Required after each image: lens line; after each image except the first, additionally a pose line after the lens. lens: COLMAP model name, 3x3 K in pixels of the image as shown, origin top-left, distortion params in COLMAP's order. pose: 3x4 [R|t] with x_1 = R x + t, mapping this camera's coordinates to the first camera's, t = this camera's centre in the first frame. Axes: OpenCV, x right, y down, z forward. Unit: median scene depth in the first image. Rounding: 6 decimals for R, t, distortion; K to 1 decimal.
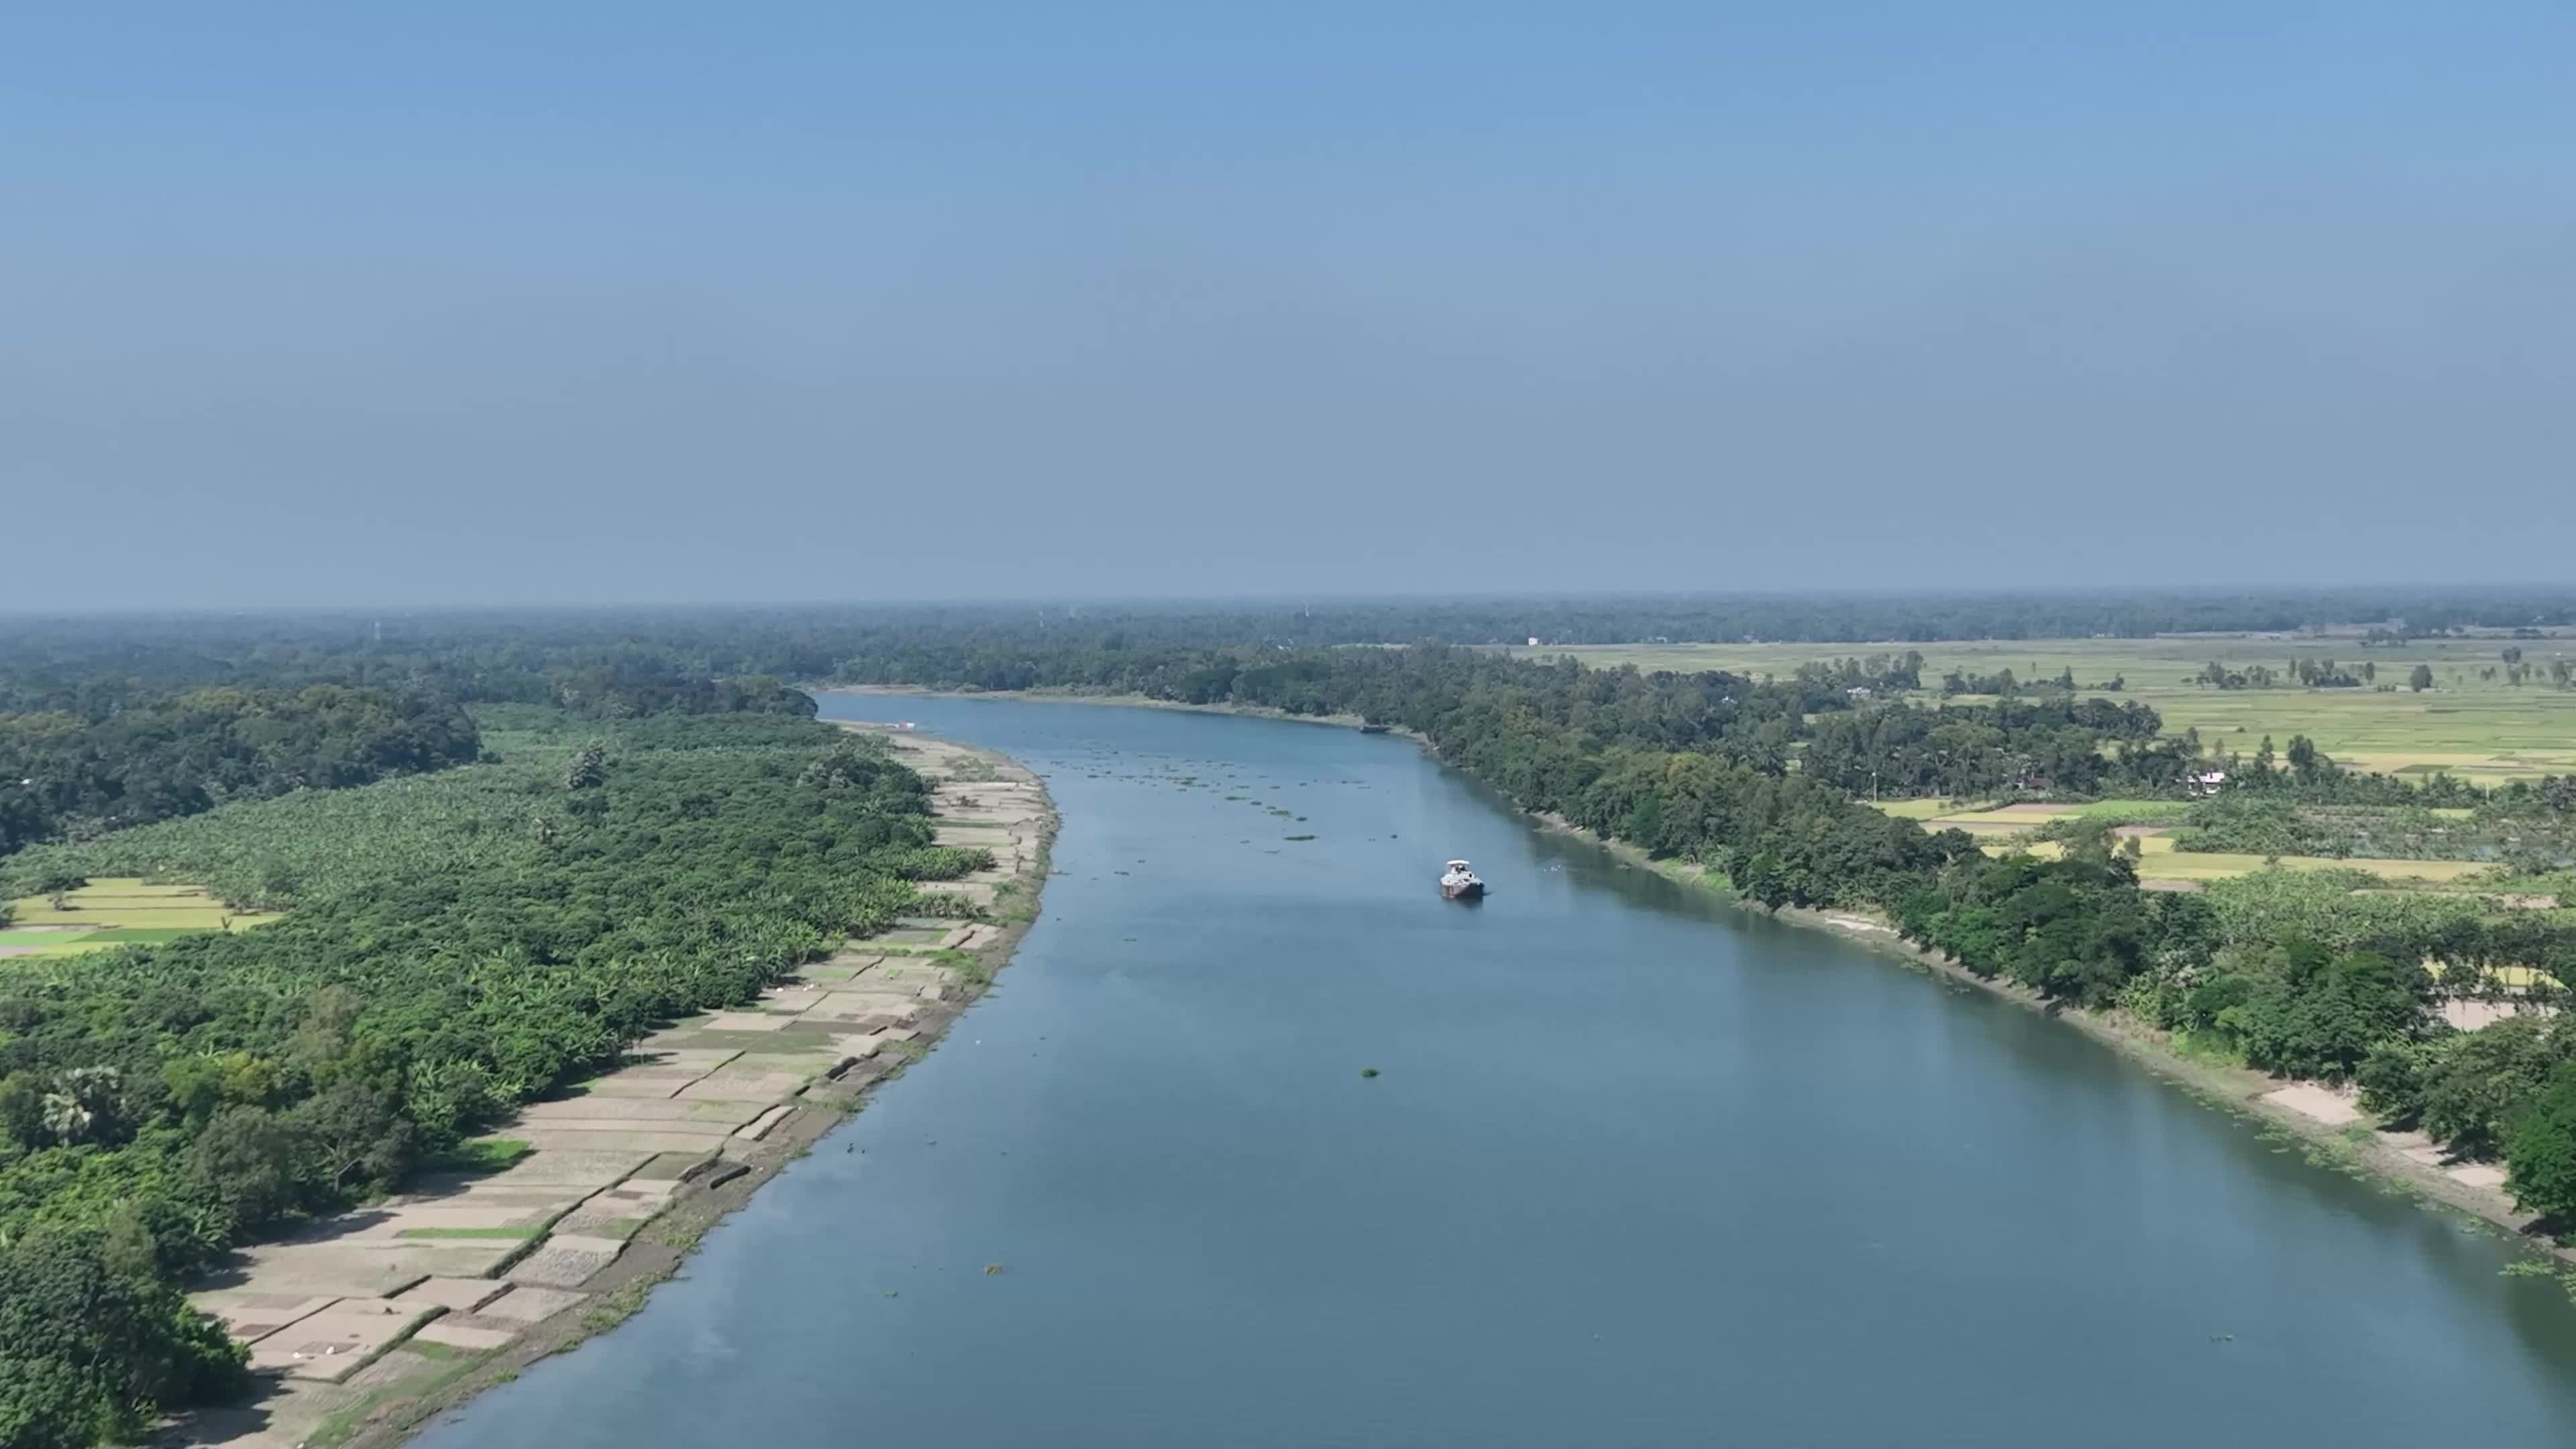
lens RADIAL K [[4153.2, 0, 1217.1], [0, 4153.2, 725.1], [0, 0, 1]] dist [0.012374, -0.028244]
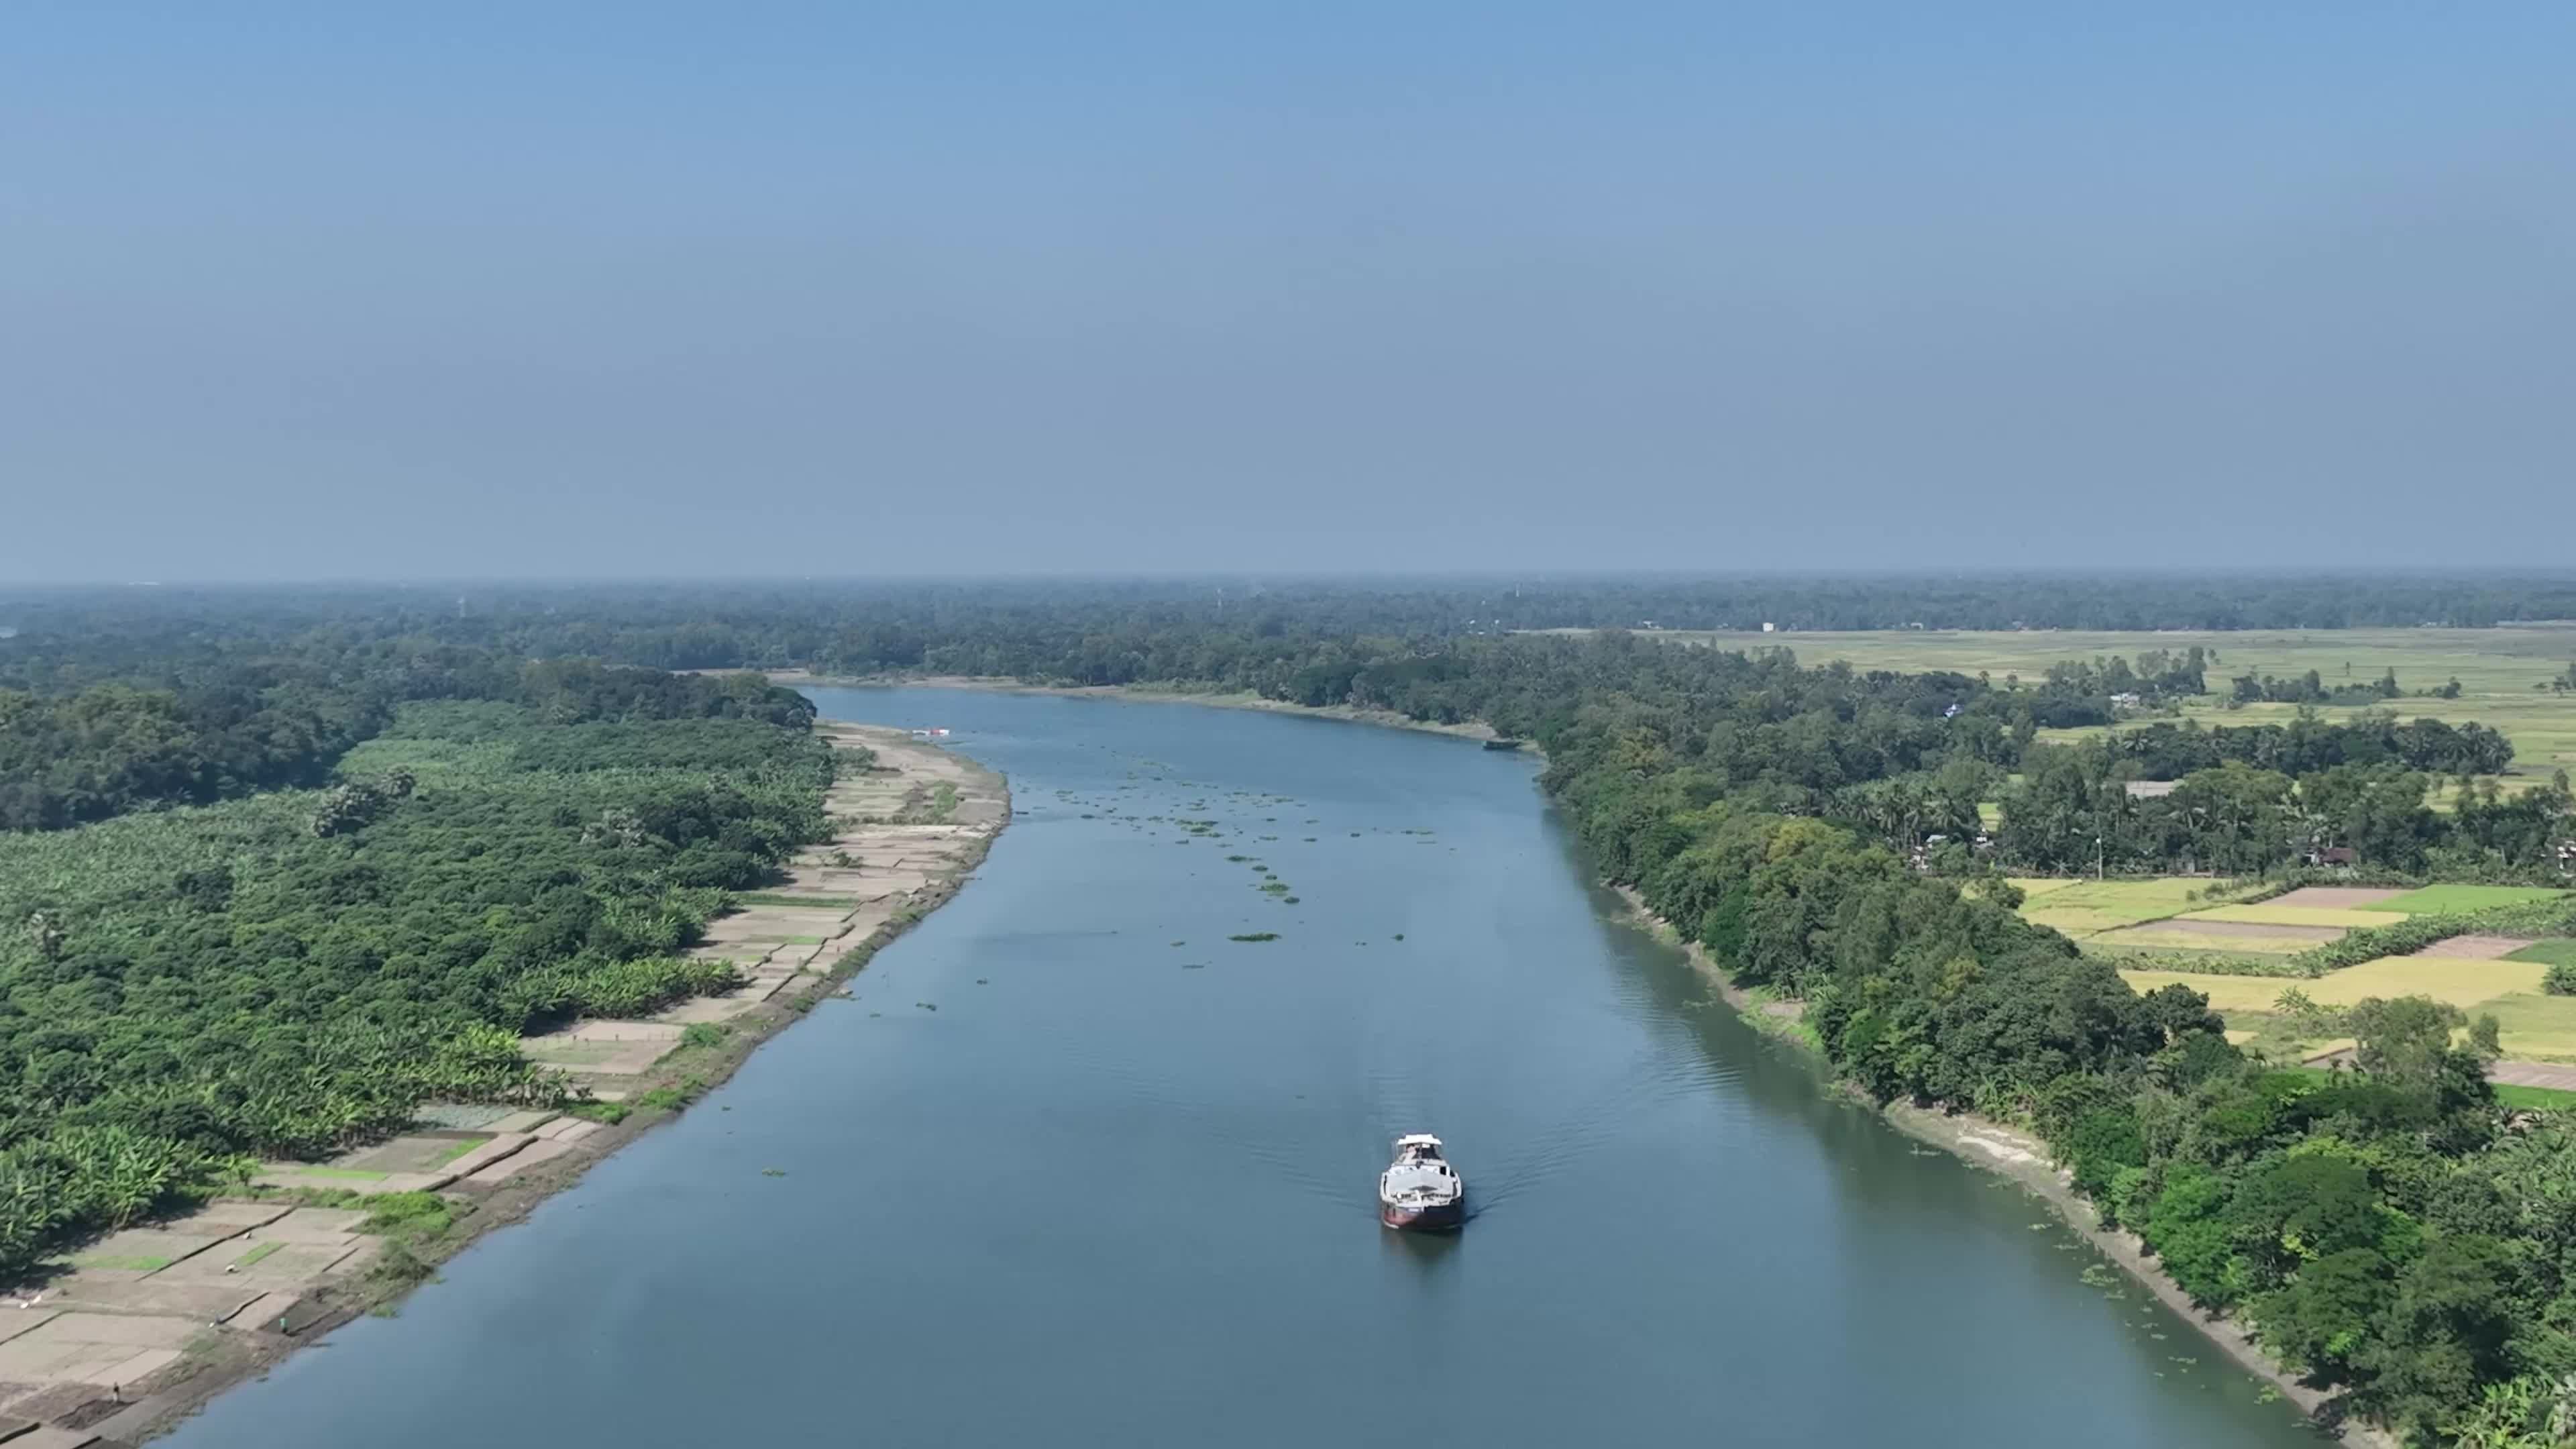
lens RADIAL K [[3916.5, 0, 1288.0], [0, 3916.5, 724.5], [0, 0, 1]] dist [0.005632, 0.003108]
pose [[0.997214, 0.007850, -0.074182, 0.070883], [-0.007172, 0.999930, 0.009398, -0.012919], [0.074251, -0.008840, 0.997200, 0.333585]]
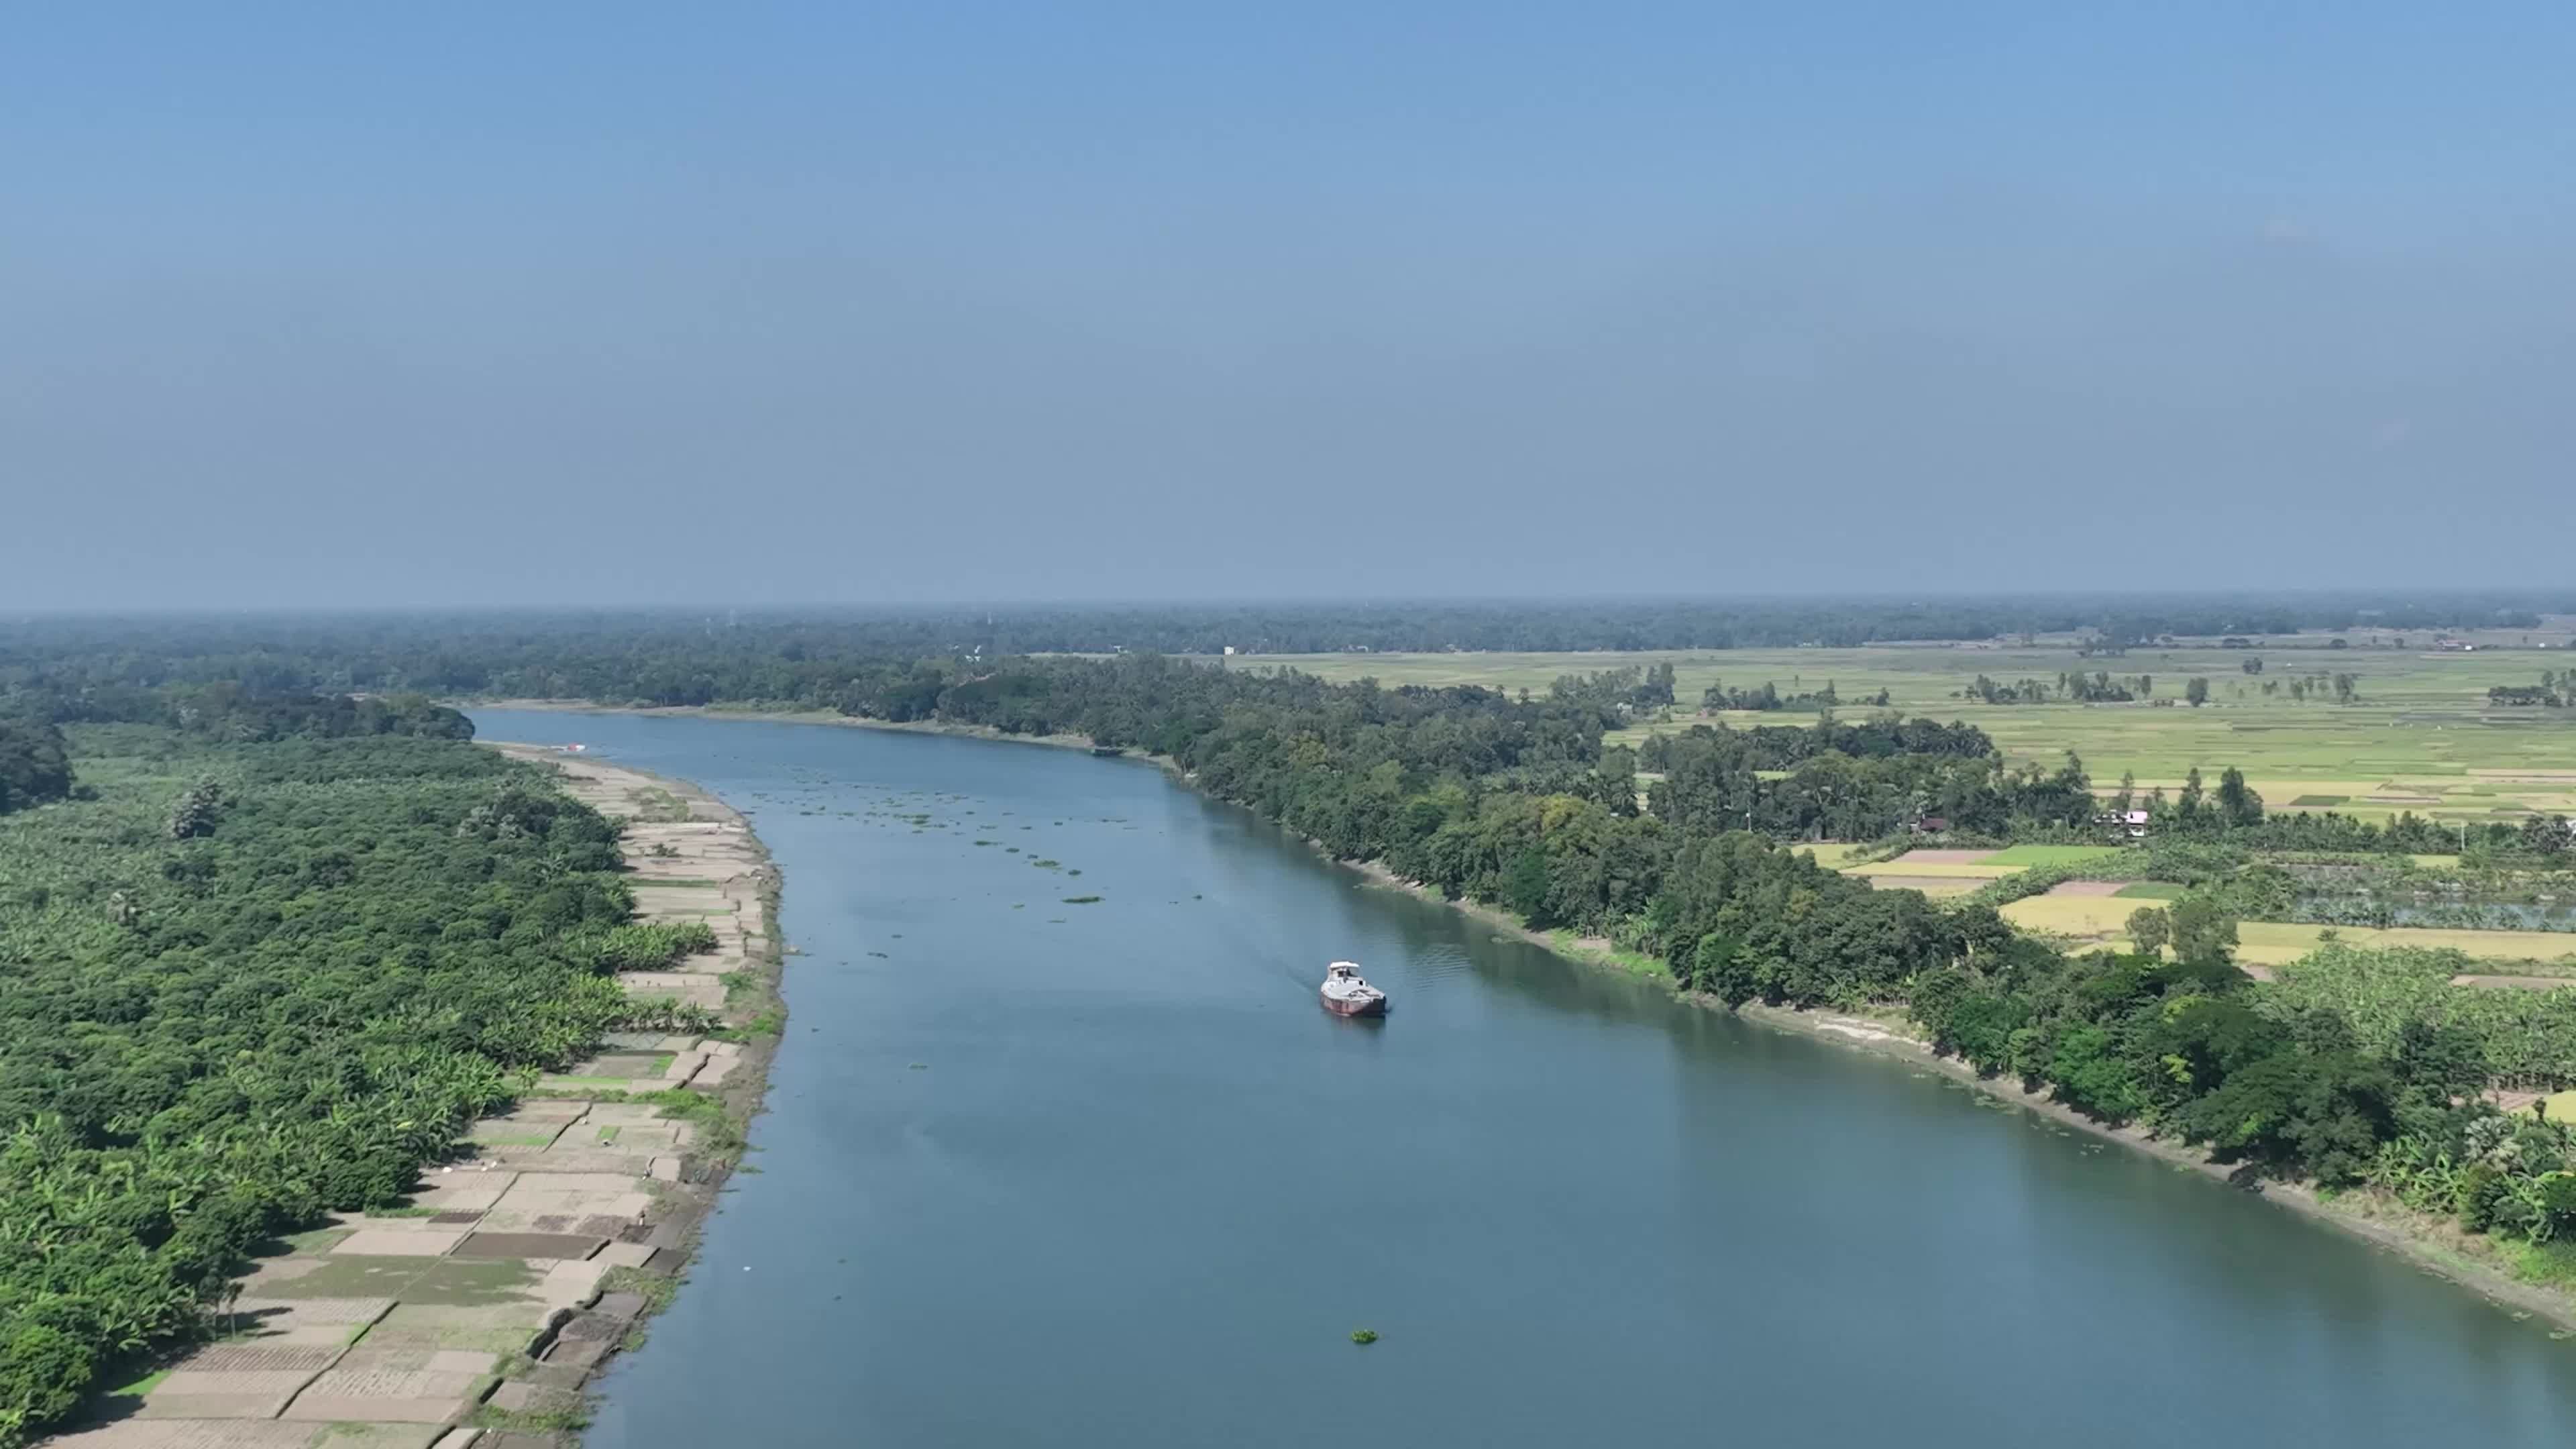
lens RADIAL K [[3831.8, 0, 1288.0], [0, 3831.8, 724.5], [0, 0, 1]] dist [0.013242, -0.046085]
pose [[0.993114, -0.002043, 0.117136, -0.027155], [0.001927, 0.999998, 0.001103, -0.007752], [-0.117138, -0.000870, 0.993115, 0.232022]]
